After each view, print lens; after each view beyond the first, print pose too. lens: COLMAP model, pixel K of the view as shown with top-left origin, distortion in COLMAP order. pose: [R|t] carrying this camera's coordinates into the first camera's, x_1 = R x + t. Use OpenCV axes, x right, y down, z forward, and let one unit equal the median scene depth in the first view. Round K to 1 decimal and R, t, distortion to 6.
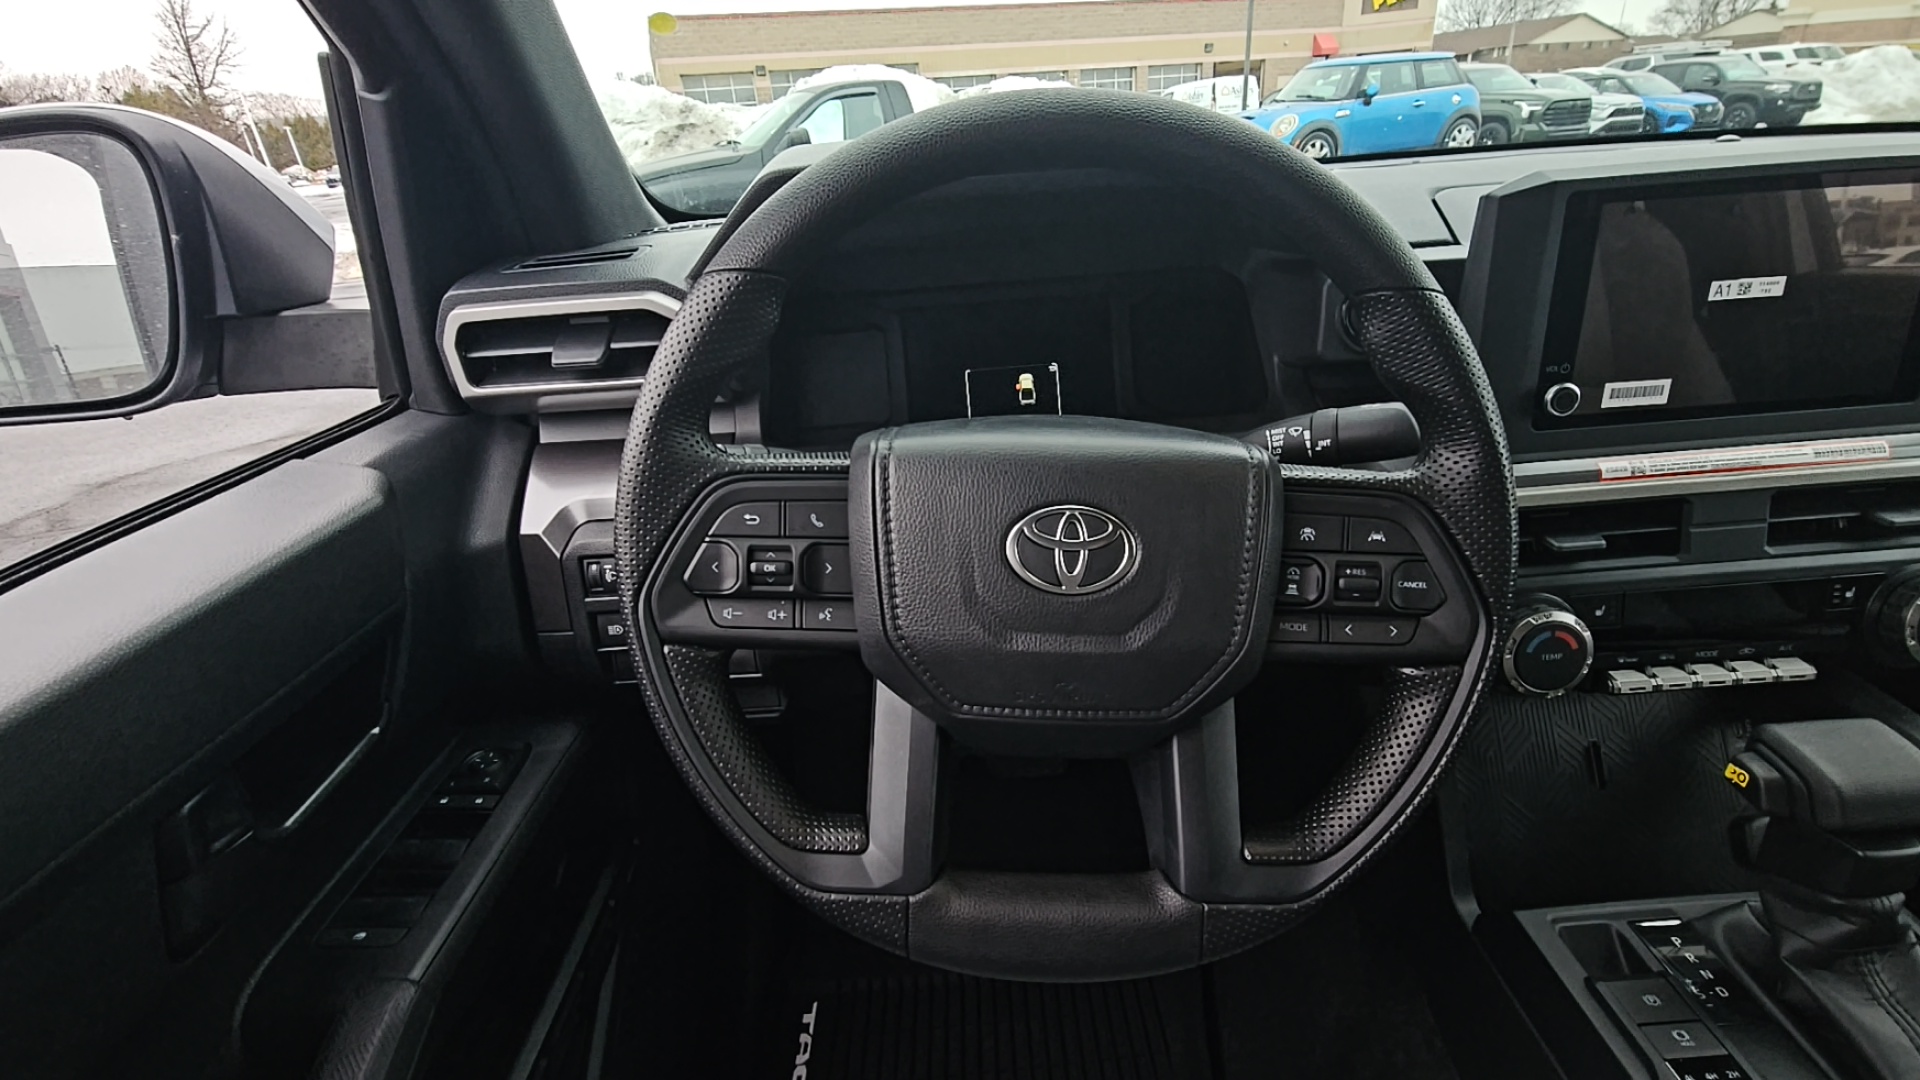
lens RADIAL K [[855.7, 0, 978.3], [0, 855.7, 542.9], [0, 0, 1]] dist [0.010044, -0.005980]
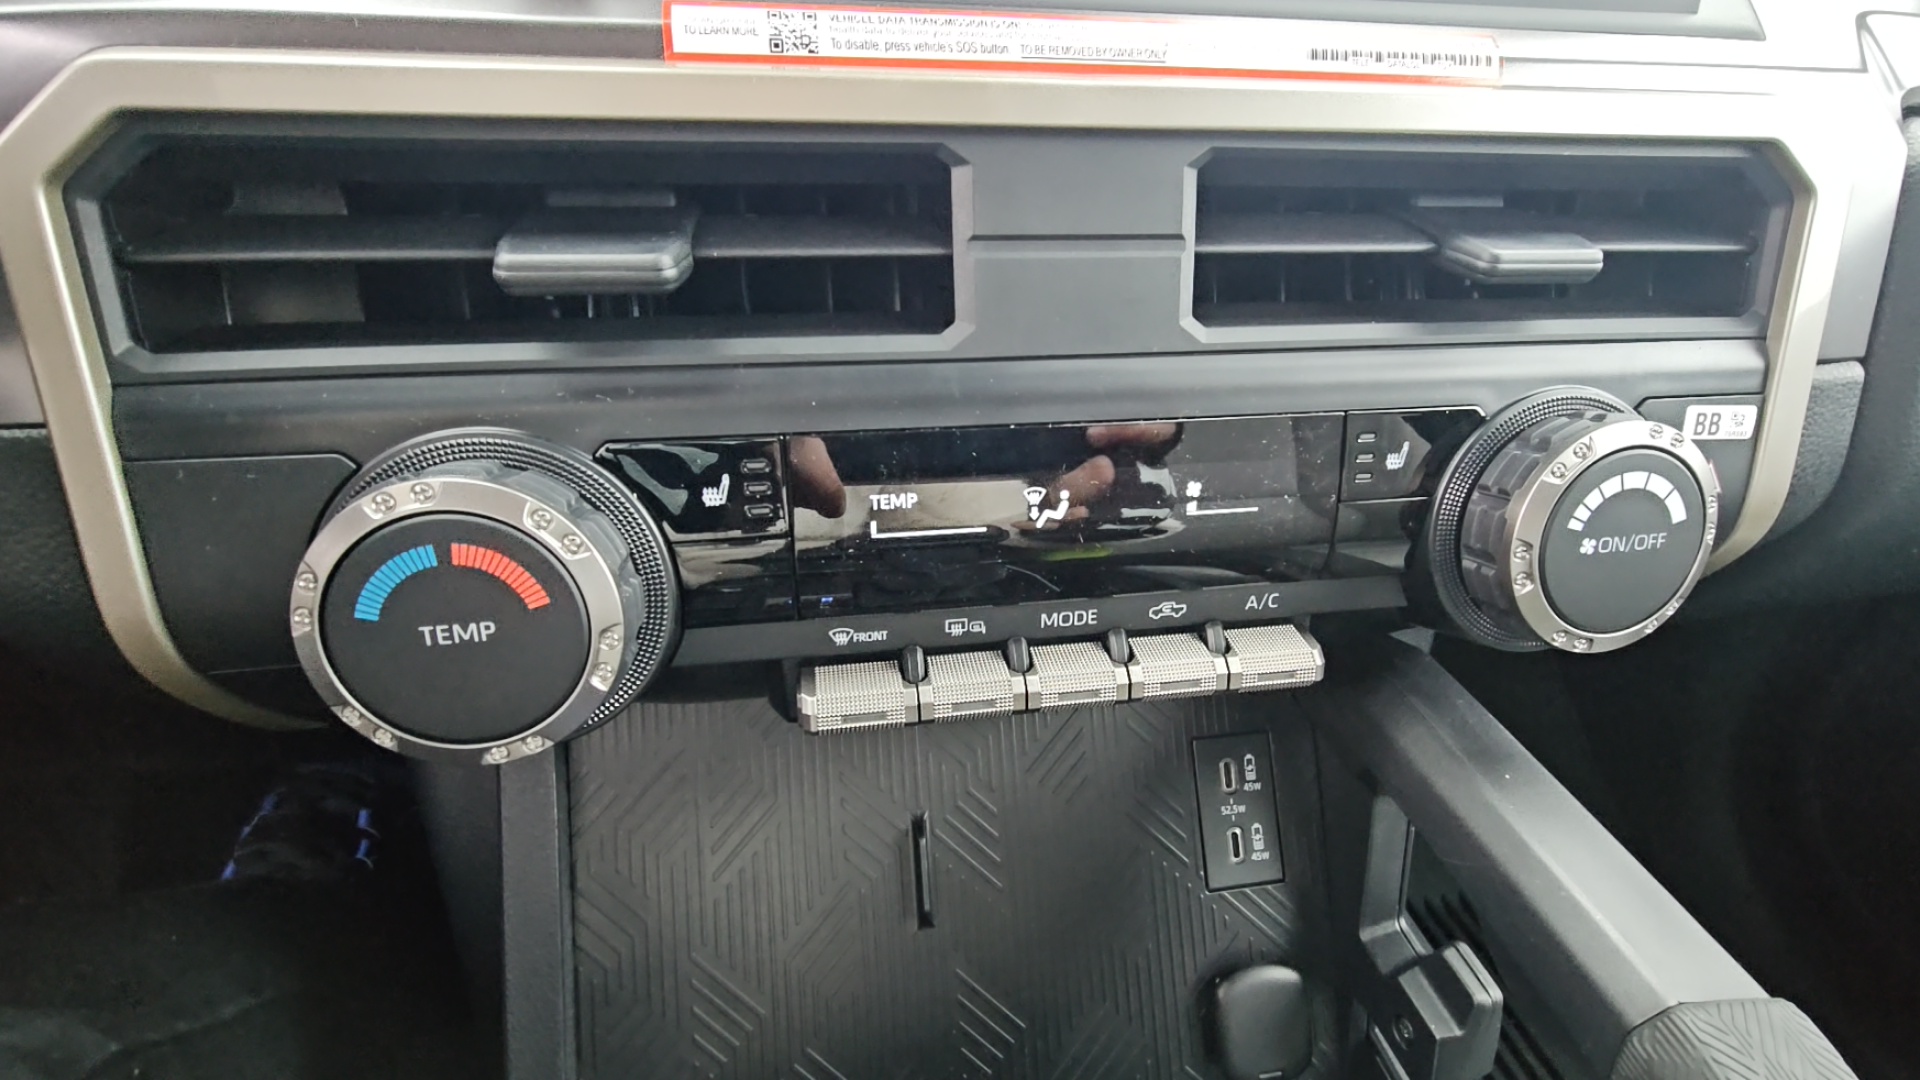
lens RADIAL K [[855.7, 0, 978.4], [0, 855.7, 546.7], [0, 0, 1]] dist [0.010044, -0.005980]
pose [[0.984482, 0.009921, 0.175204, 0.858428], [-0.018315, 0.998757, 0.046359, 0.093086], [-0.174527, -0.048849, 0.983440, 0.736702]]
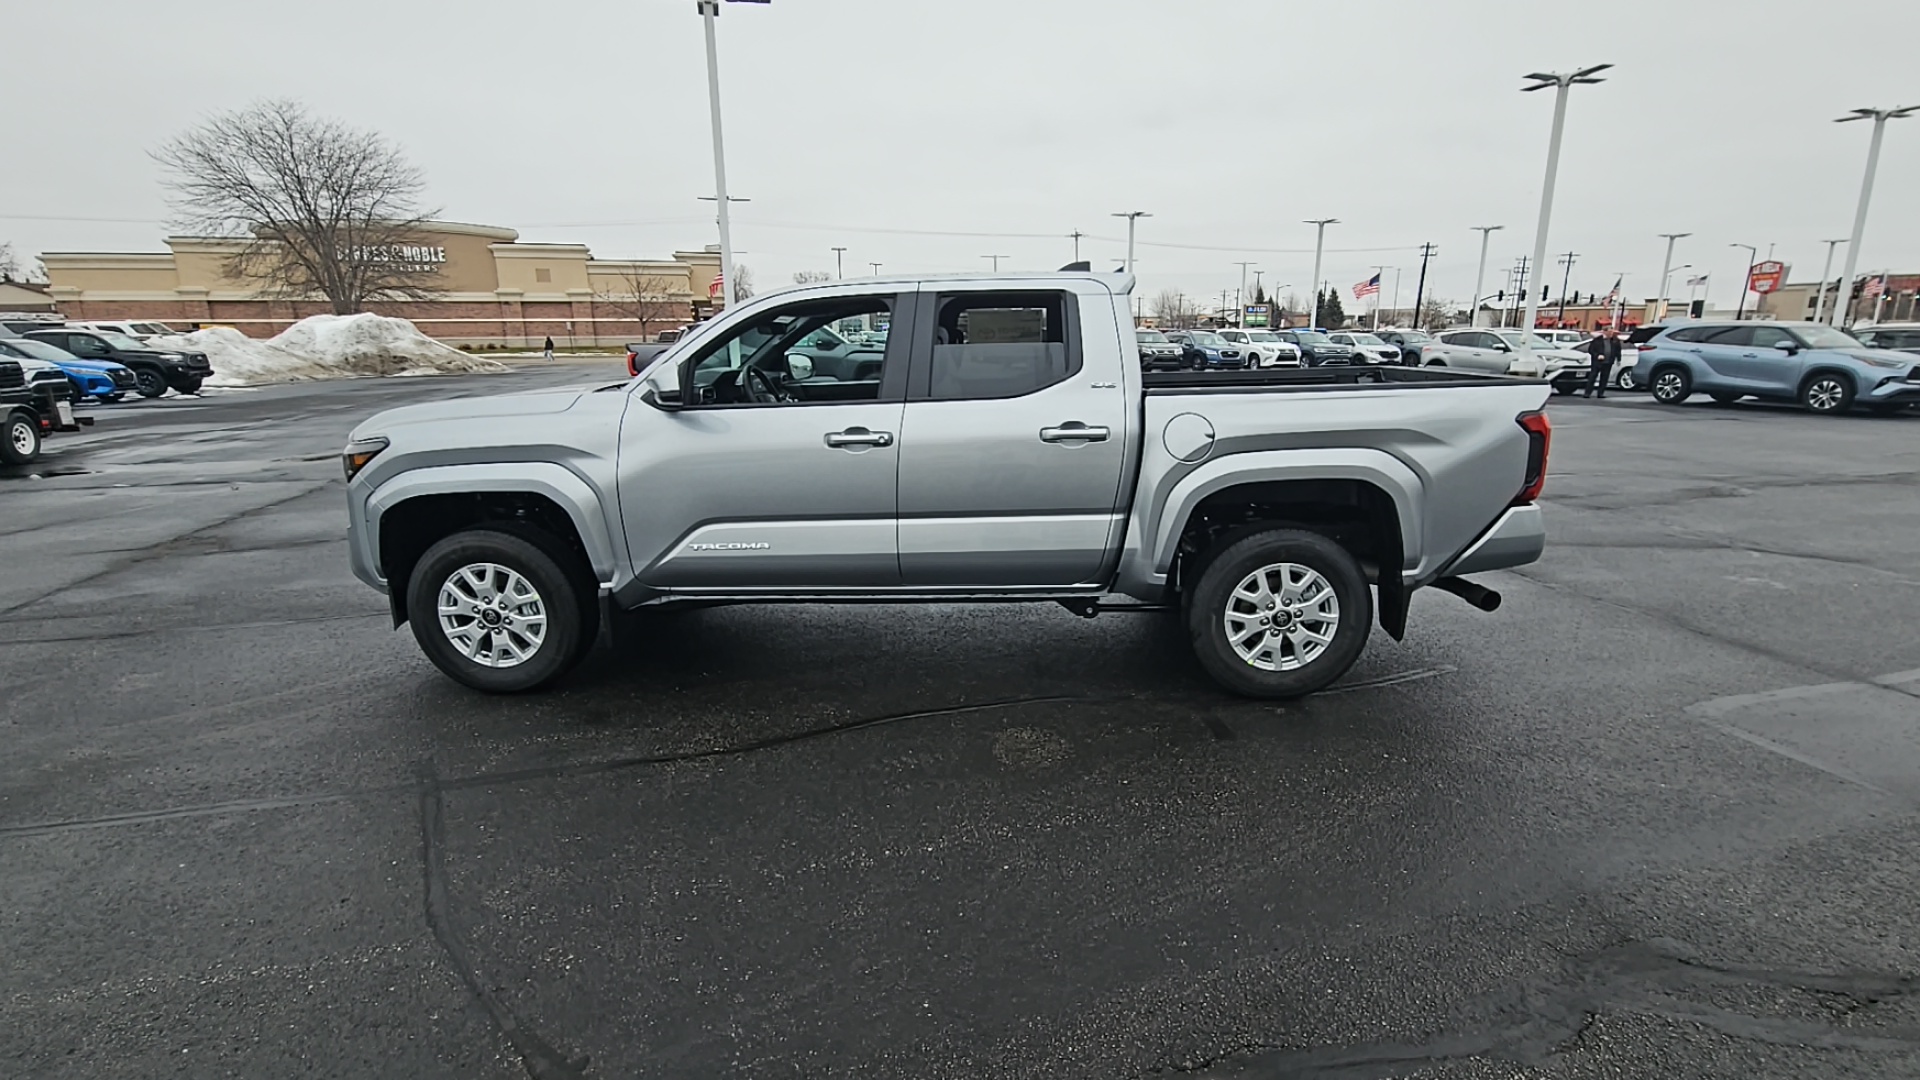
lens RADIAL K [[855.7, 0, 978.4], [0, 855.7, 550.8], [0, 0, 1]] dist [0.010044, -0.005980]
pose [[0.065391, -0.186231, 0.980328, -8.708205], [0.438878, 0.887674, 0.139355, 1.050985], [-0.896164, 0.421132, 0.139779, -1.724383]]
